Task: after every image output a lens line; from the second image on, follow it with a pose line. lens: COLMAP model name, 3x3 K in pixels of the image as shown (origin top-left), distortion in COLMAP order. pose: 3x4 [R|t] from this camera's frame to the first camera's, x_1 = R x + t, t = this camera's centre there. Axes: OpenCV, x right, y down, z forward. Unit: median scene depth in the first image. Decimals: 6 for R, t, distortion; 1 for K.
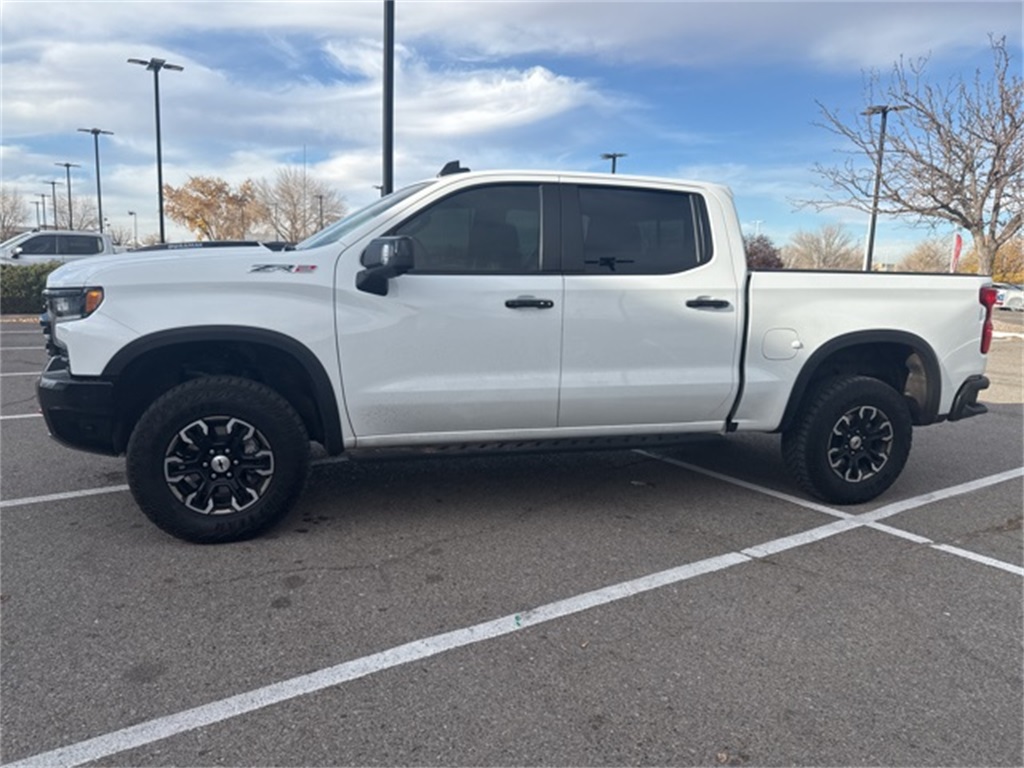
lens RADIAL K [[745.9, 0, 512.0], [0, 745.9, 384.0], [0, 0, 1]] dist [-0.005933, -0.004131]
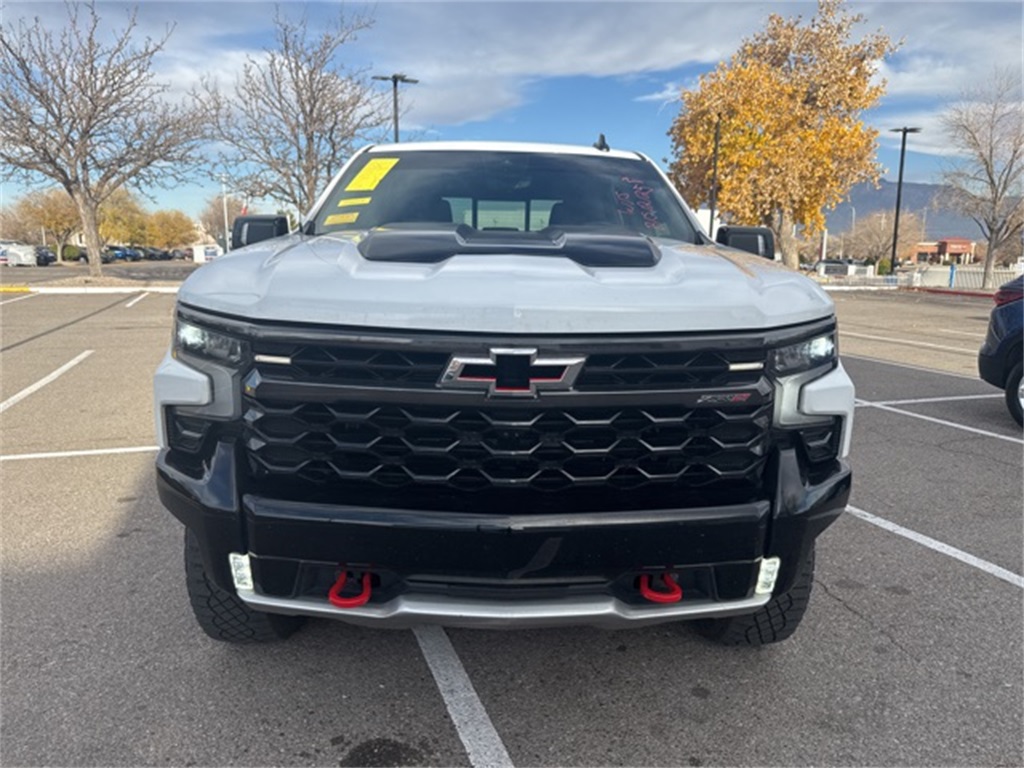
lens RADIAL K [[737.5, 0, 509.3], [0, 737.5, 373.7], [0, 0, 1]] dist [0.027548, -0.038801]
pose [[0.244357, -0.190311, 0.950827, -0.985459], [0.139811, 0.977221, 0.159663, -0.172941], [-0.959553, 0.093922, 0.265398, 0.881006]]
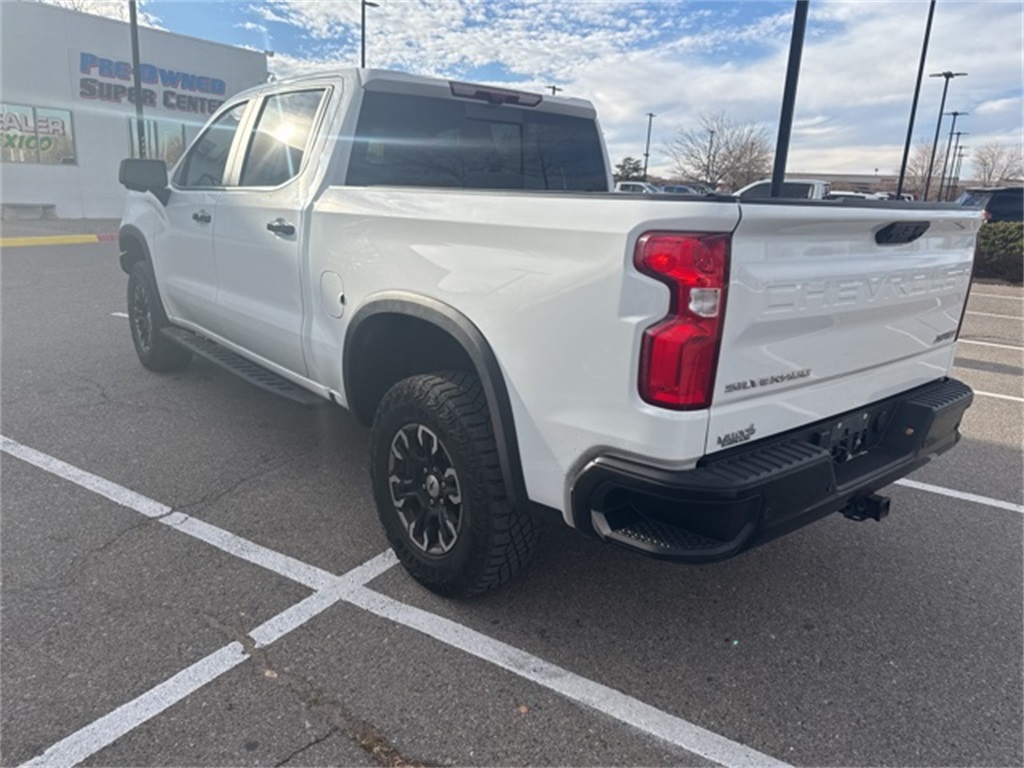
lens RADIAL K [[737.5, 0, 509.3], [0, 737.5, 373.7], [0, 0, 1]] dist [0.027548, -0.038801]
pose [[0.398321, 0.212336, -0.892330, 1.098119], [-0.169810, 0.973091, 0.155753, -0.120679], [0.901390, 0.089487, 0.423660, 0.891957]]
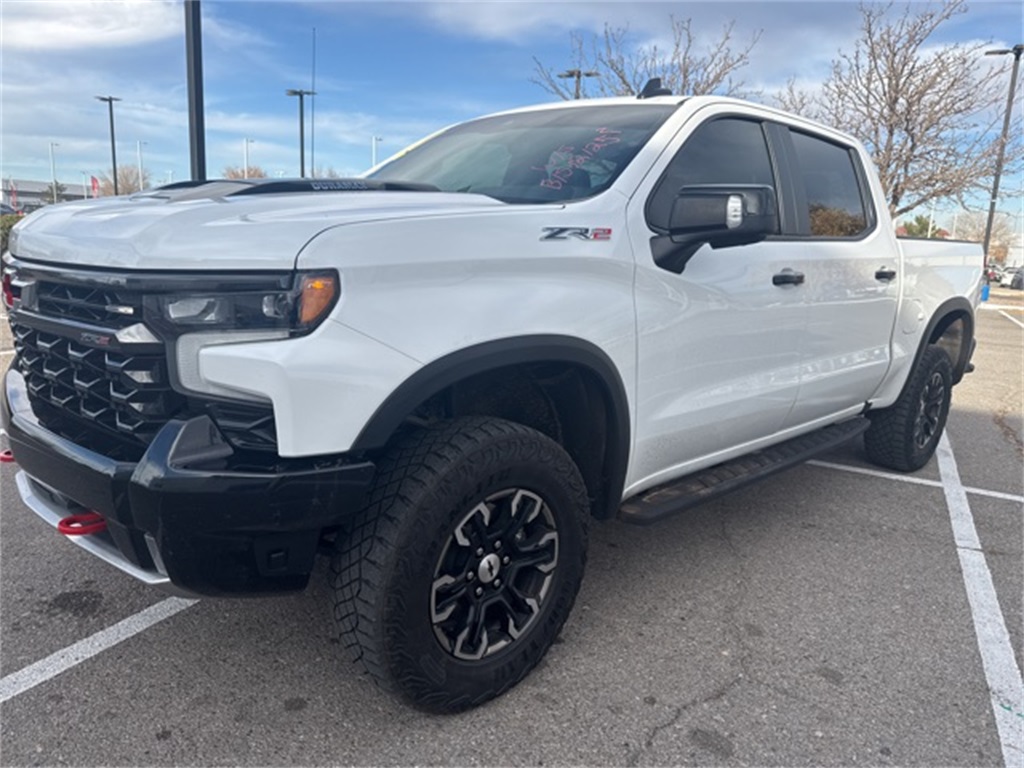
lens RADIAL K [[737.5, 0, 509.3], [0, 737.5, 373.7], [0, 0, 1]] dist [0.027548, -0.038801]
pose [[0.883911, -0.076192, 0.461406, -0.545289], [0.051147, 0.996470, 0.066563, -0.071481], [-0.464849, -0.035236, 0.884688, 0.416758]]
